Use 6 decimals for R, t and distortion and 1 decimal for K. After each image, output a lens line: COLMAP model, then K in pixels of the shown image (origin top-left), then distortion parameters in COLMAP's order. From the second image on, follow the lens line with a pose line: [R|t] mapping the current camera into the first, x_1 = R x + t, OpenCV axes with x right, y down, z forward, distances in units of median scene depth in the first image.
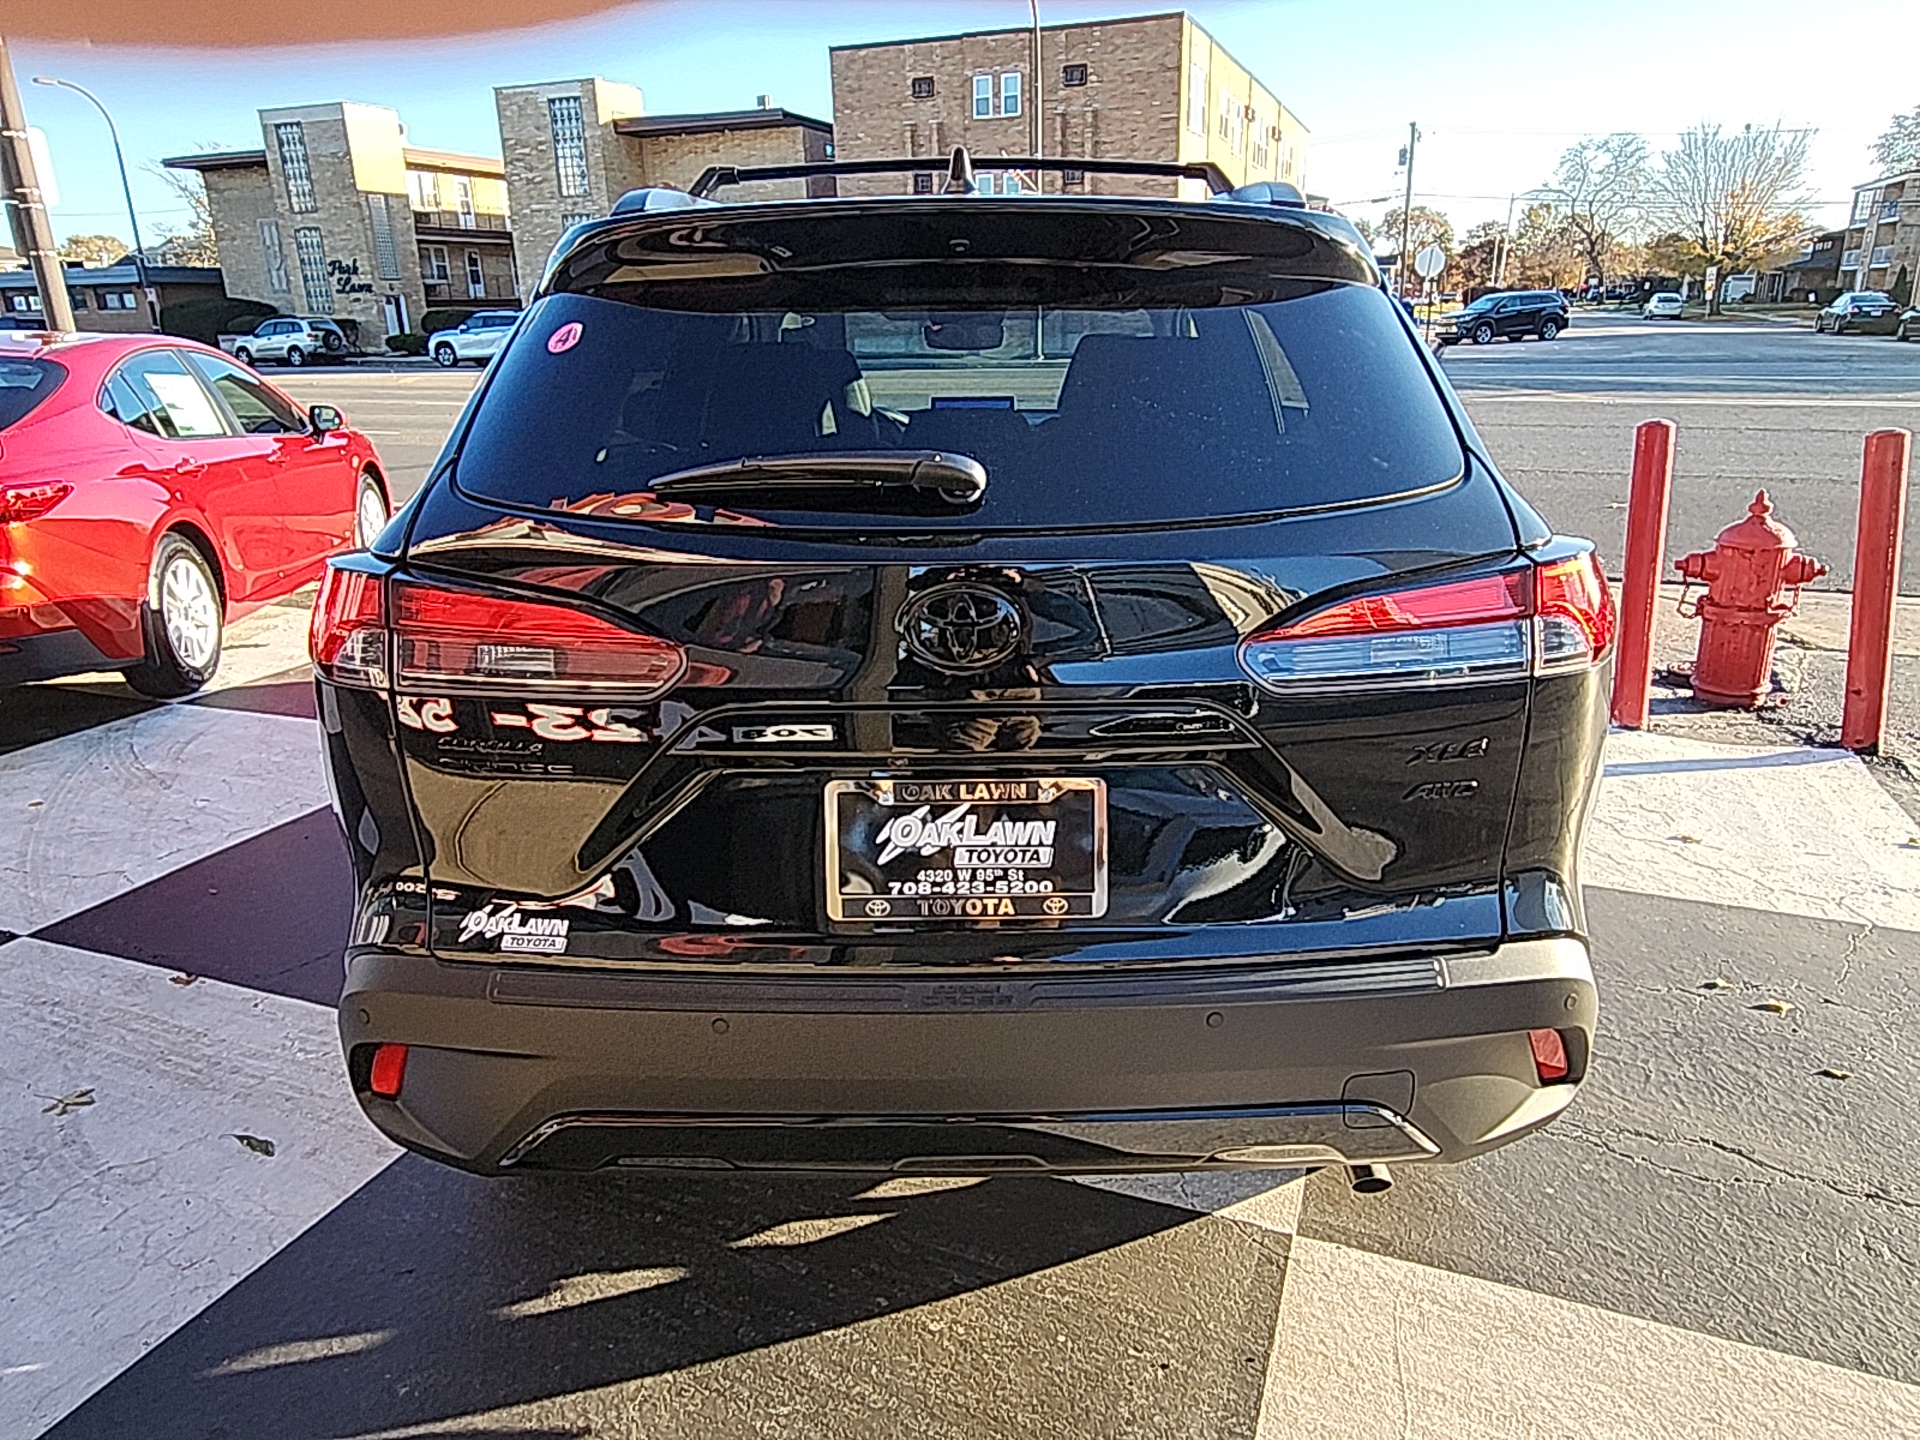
lens RADIAL K [[1242.1, 0, 967.9], [0, 1242.1, 735.3], [0, 0, 1]] dist [-0.006751, -0.003271]
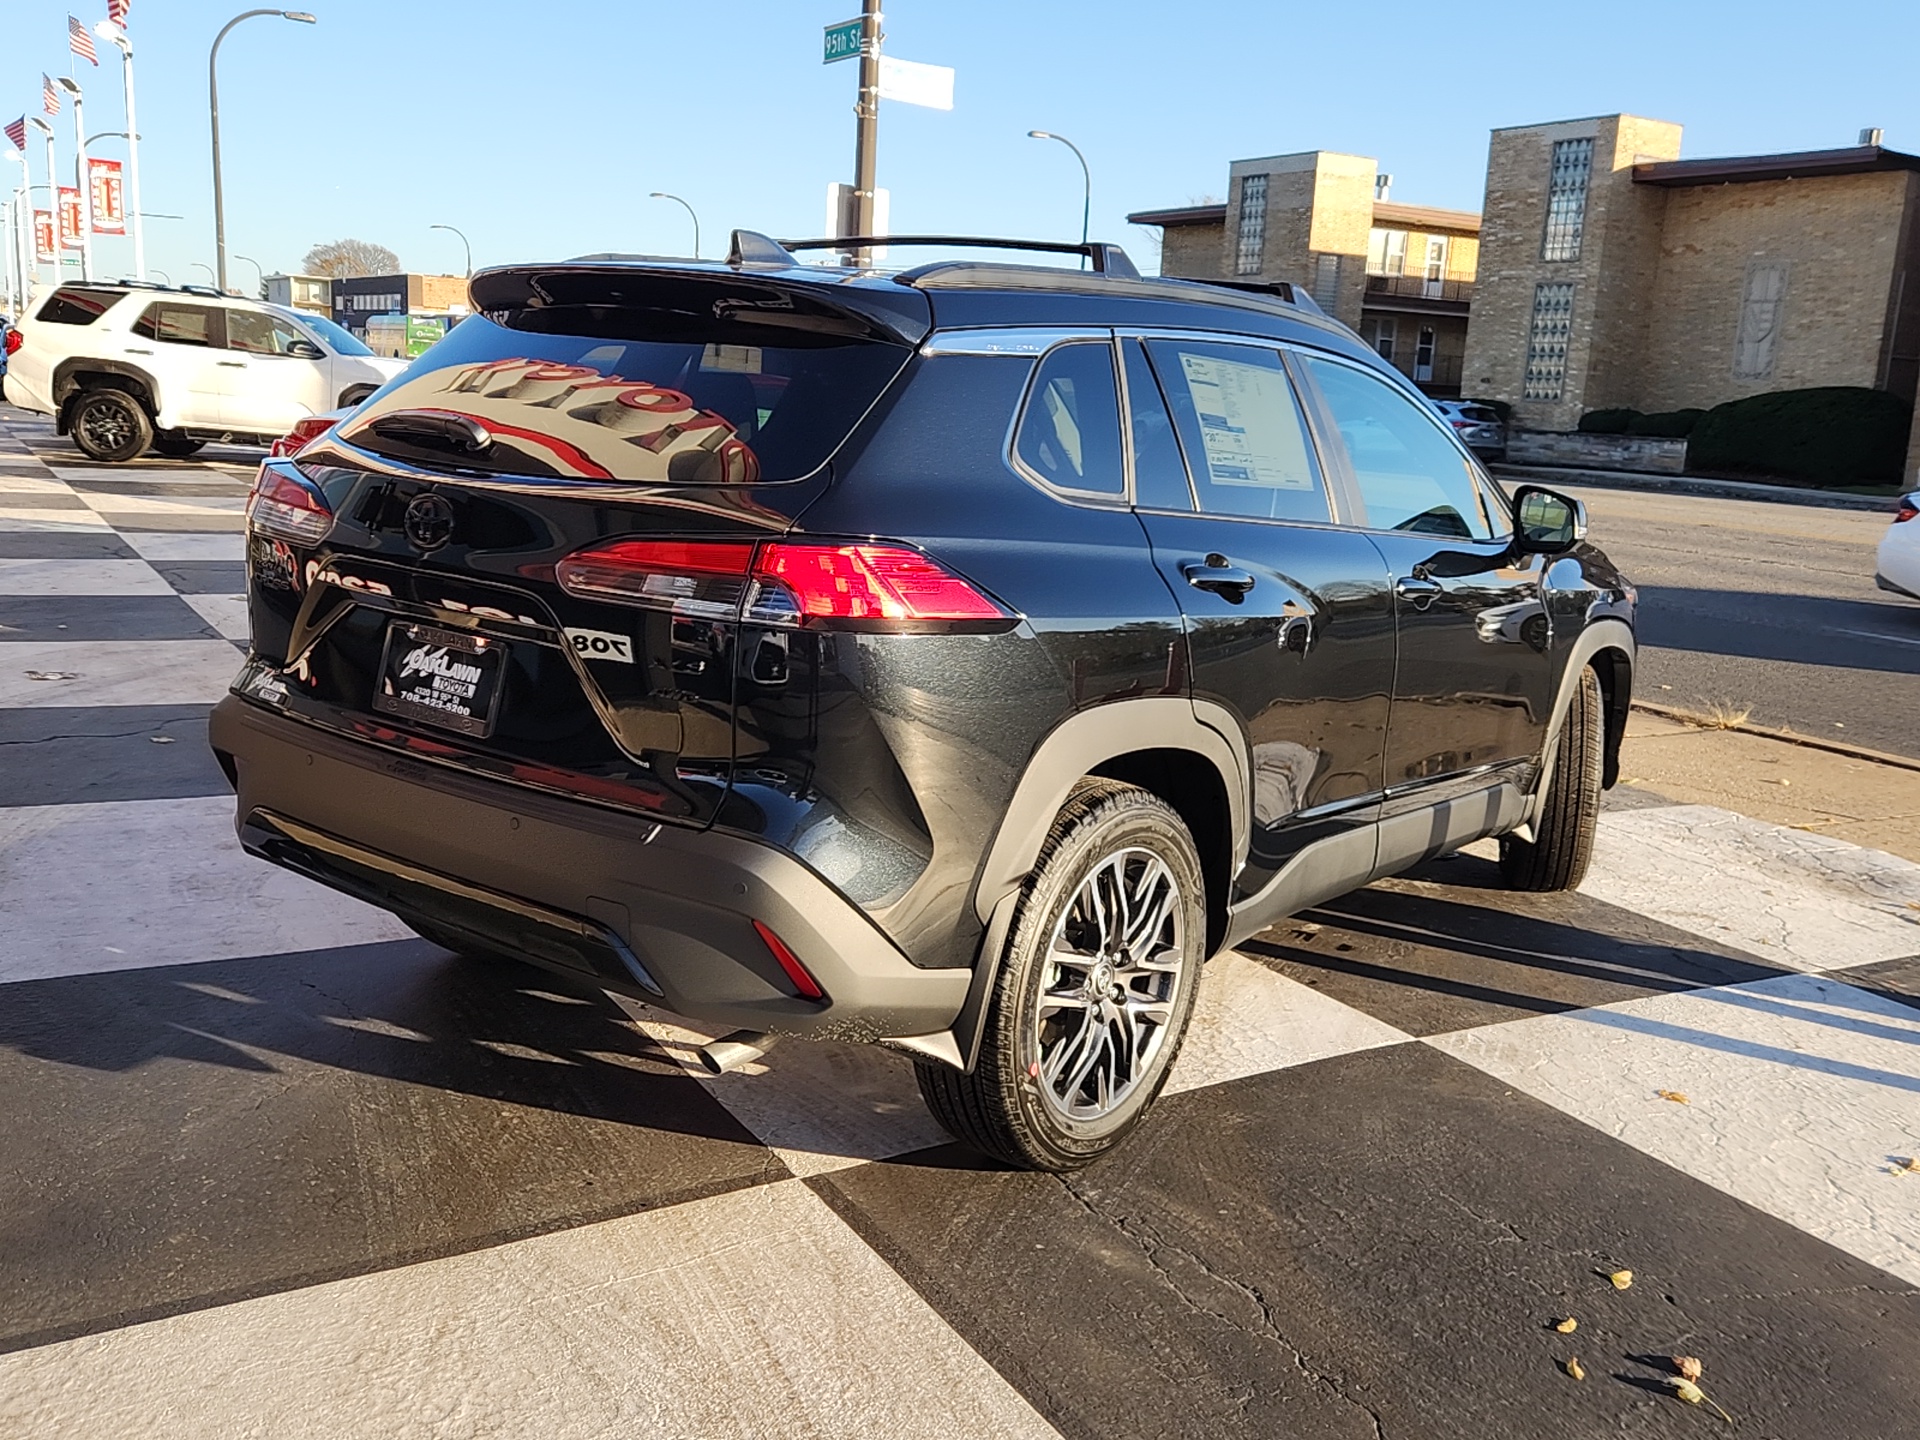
lens RADIAL K [[1711.5, 0, 959.8], [0, 1711.5, 715.8], [0, 0, 1]] dist [0.088997, -0.087248]
pose [[0.786897, 0.174631, -0.591859, 0.075903], [-0.262809, 0.962630, -0.065385, 0.004699], [0.558323, 0.206997, 0.803385, -0.013727]]
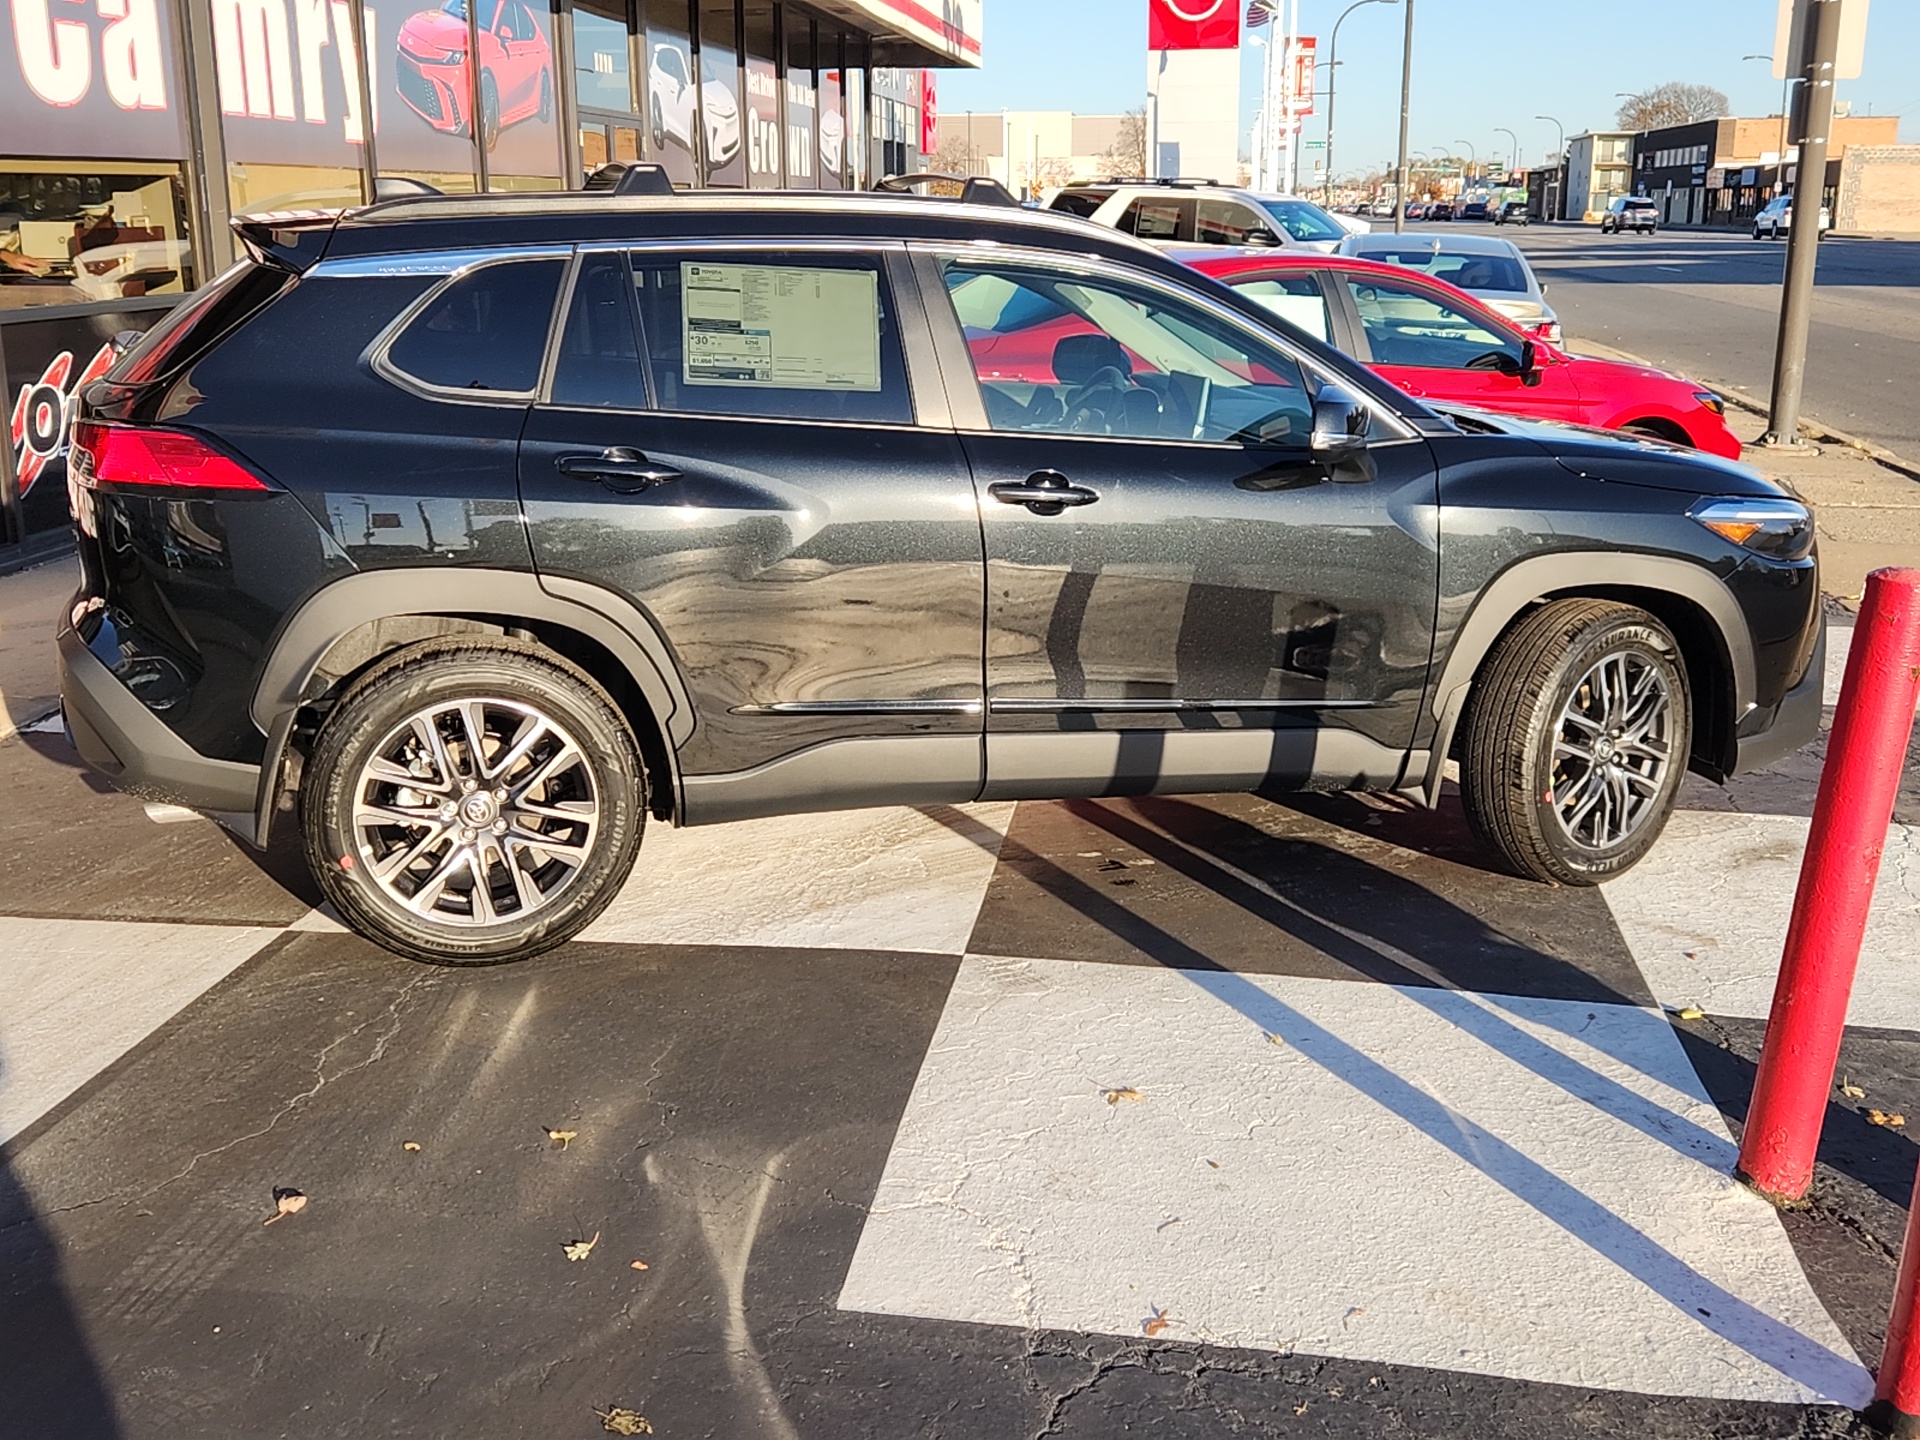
lens RADIAL K [[2016.9, 0, 956.8], [0, 2016.9, 722.2], [0, 0, 1]] dist [0.063059, 0.000000]
pose [[0.233203, 0.255123, -0.938365, 0.161648], [-0.323551, 0.930348, 0.172534, -0.029332], [0.917023, 0.263373, 0.299506, 0.061824]]
